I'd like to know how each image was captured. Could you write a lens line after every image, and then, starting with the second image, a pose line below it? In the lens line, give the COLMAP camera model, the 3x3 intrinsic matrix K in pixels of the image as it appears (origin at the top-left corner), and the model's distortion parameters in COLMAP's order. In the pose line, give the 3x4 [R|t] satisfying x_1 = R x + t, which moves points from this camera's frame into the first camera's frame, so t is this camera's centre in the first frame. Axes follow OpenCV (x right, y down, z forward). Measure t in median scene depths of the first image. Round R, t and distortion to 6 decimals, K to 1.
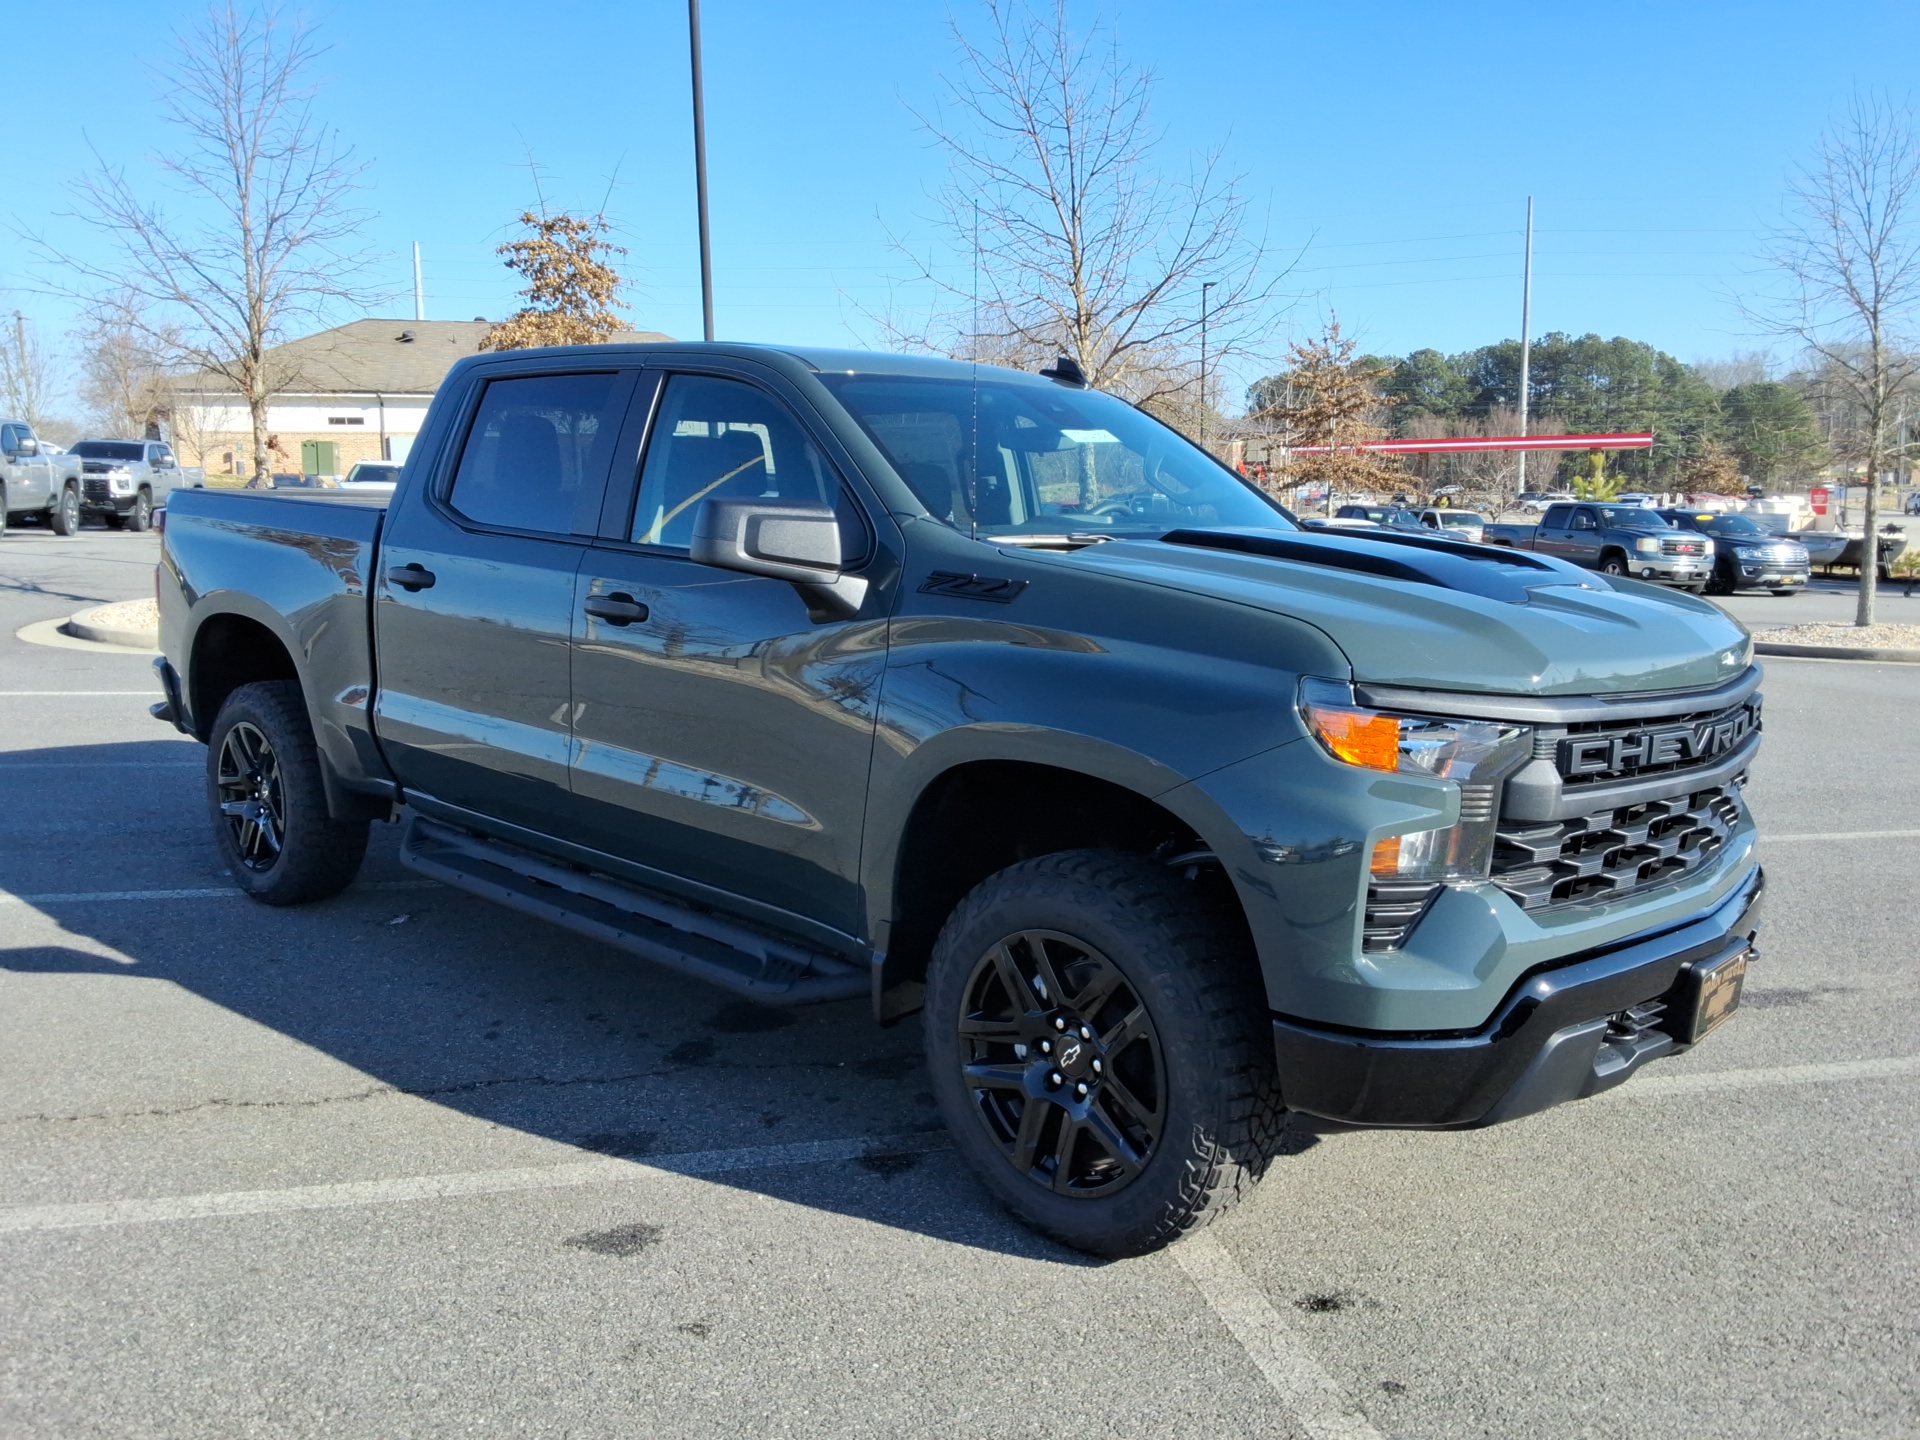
lens RADIAL K [[1553.3, 0, 966.8], [0, 1553.3, 711.3], [0, 0, 1]] dist [0.110544, -0.166928]
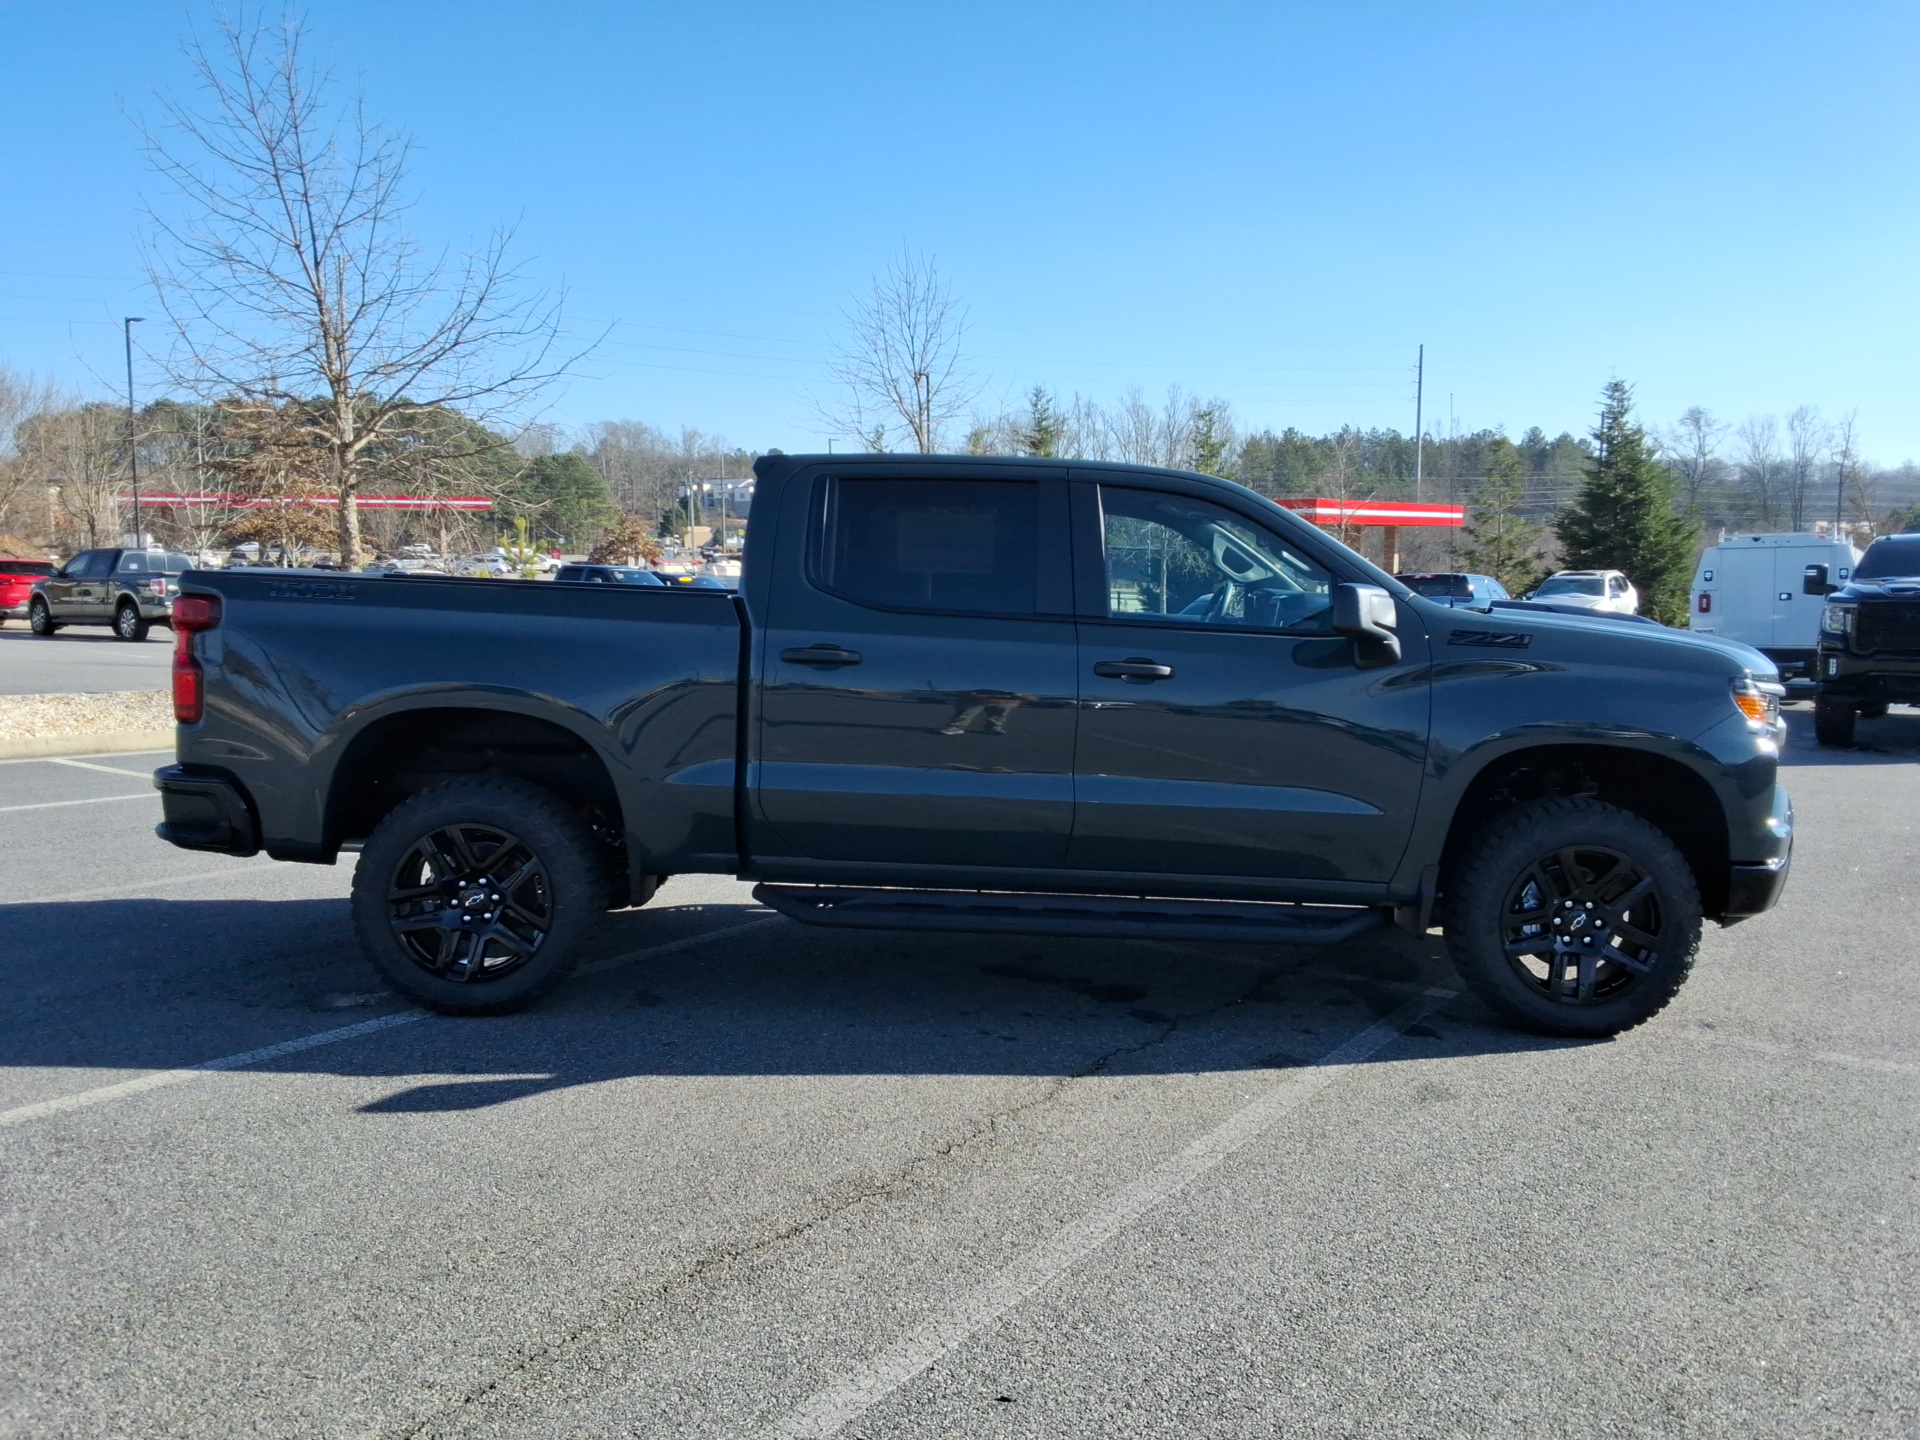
lens RADIAL K [[1553.3, 0, 979.2], [0, 1553.3, 724.2], [0, 0, 1]] dist [0.110544, -0.166928]
pose [[0.731622, -0.070110, 0.678095, -0.907732], [0.088754, 0.996027, 0.007222, -0.032487], [-0.675908, 0.054900, 0.734939, 0.120711]]
